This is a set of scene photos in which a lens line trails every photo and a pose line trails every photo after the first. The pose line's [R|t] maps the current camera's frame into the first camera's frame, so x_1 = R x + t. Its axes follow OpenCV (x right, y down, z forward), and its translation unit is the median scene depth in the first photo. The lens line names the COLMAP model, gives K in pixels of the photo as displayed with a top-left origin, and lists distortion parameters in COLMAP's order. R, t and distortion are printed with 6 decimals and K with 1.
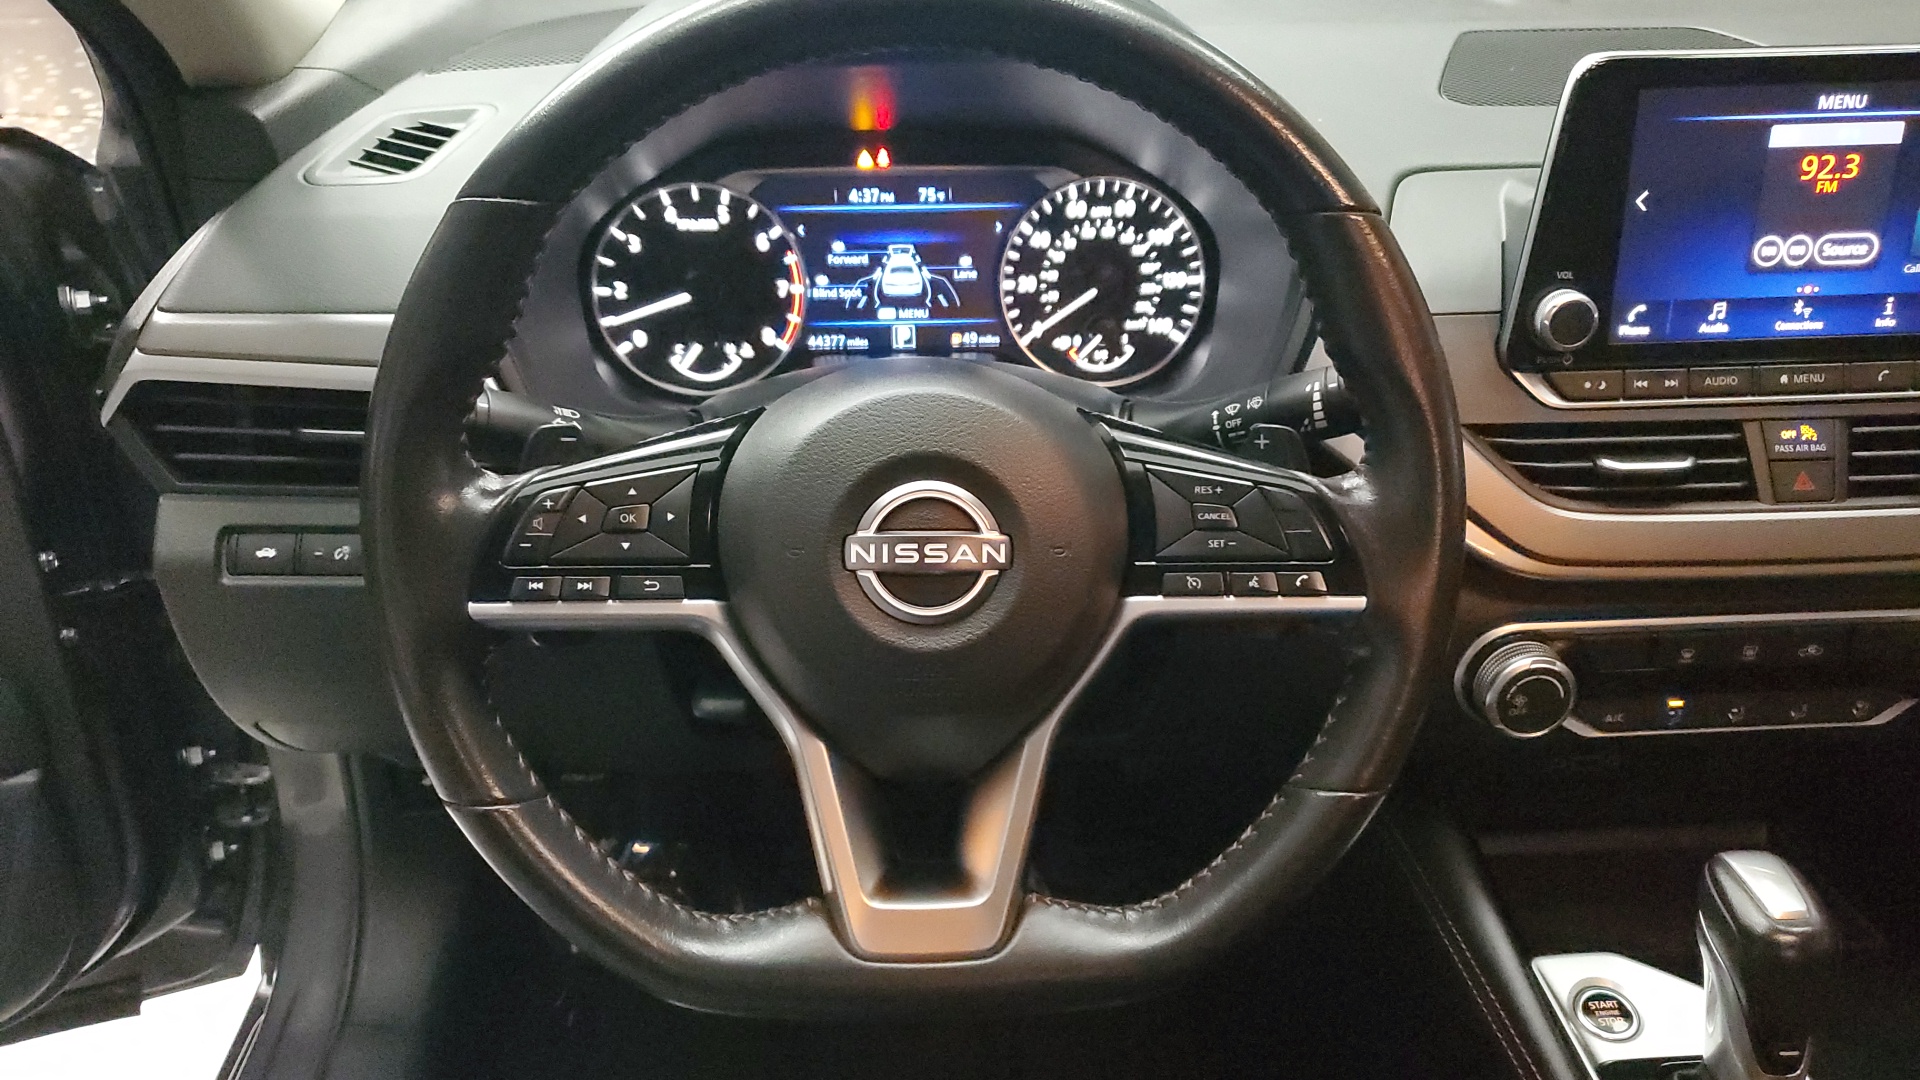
lens RADIAL K [[1525.4, 0, 977.8], [0, 1525.4, 551.2], [0, 0, 1]] dist [0.070753, -0.097515]
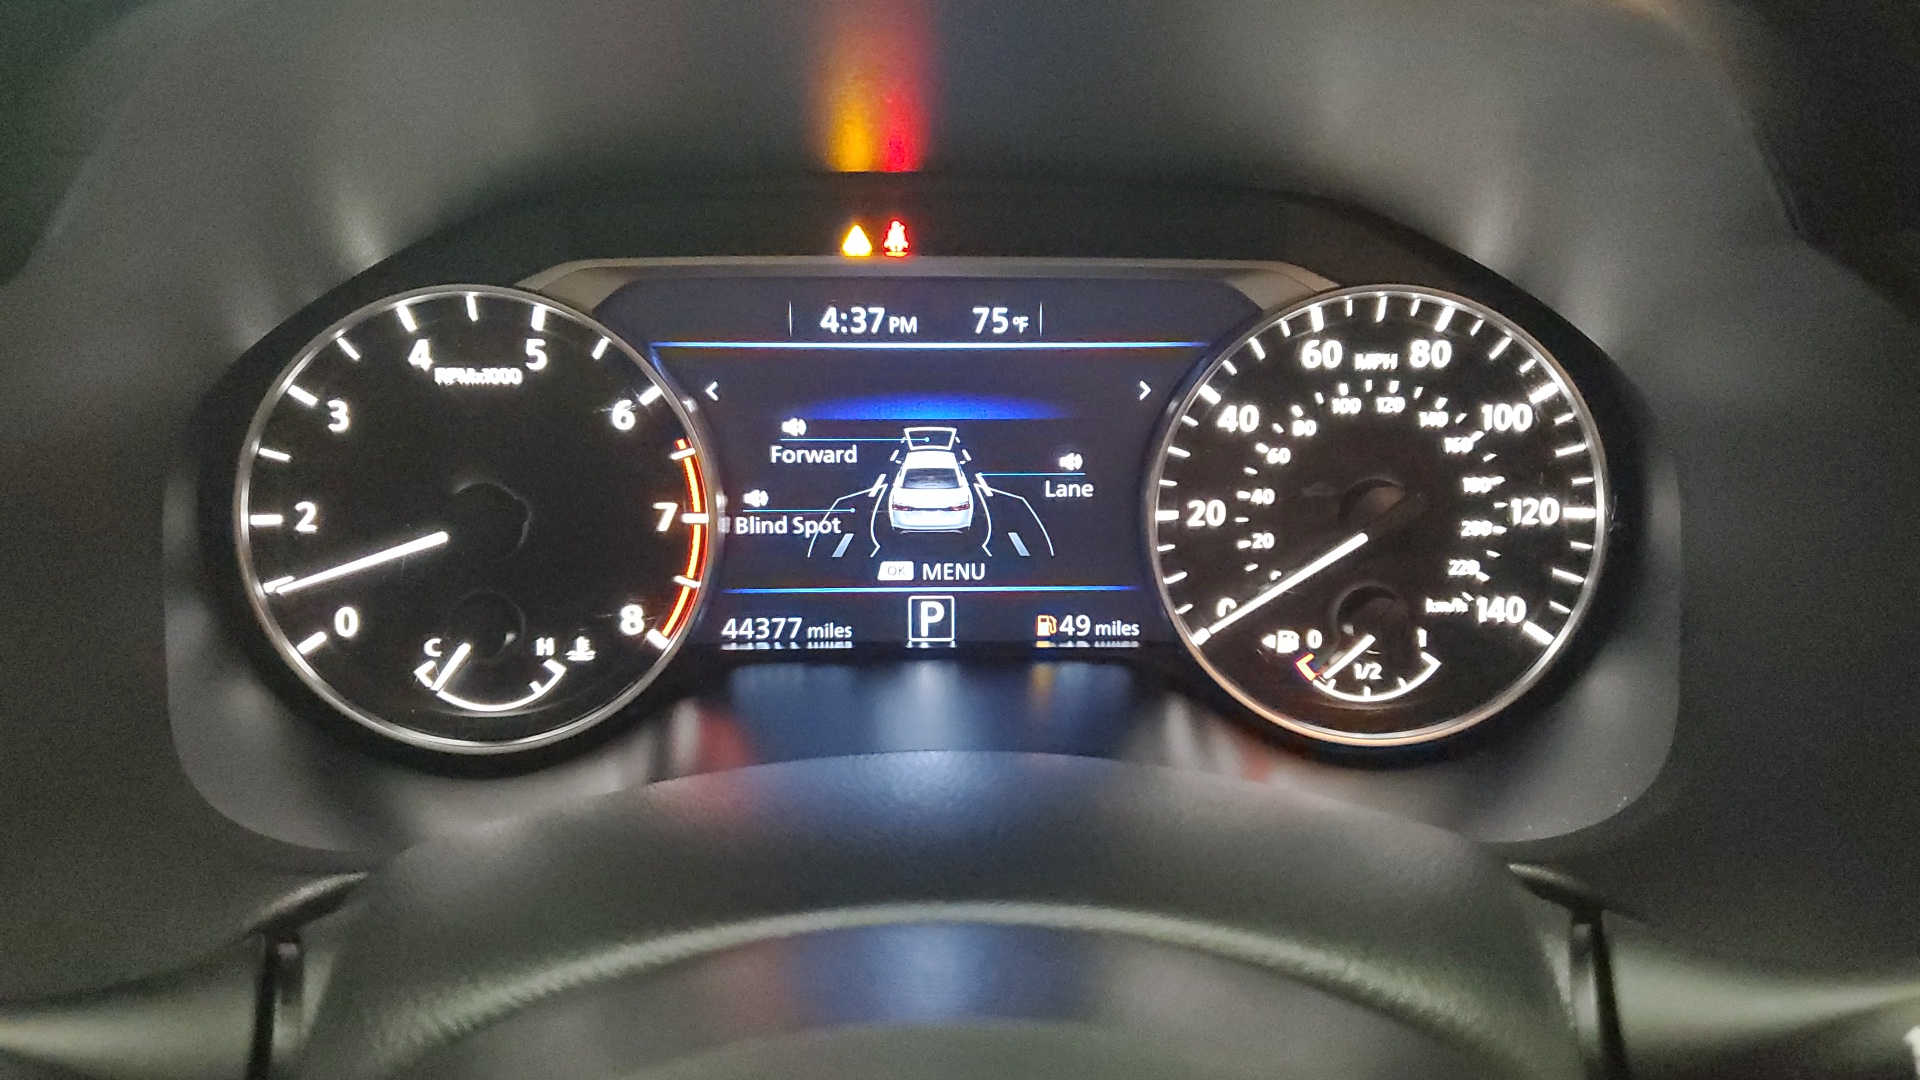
lens RADIAL K [[1525.4, 0, 972.9], [0, 1525.4, 524.5], [0, 0, 1]] dist [0.070753, -0.097515]
pose [[0.998917, 0.021586, -0.041216, -0.020932], [-0.024464, 0.997202, -0.070645, -0.161234], [0.039576, 0.071577, 0.996650, 0.638036]]
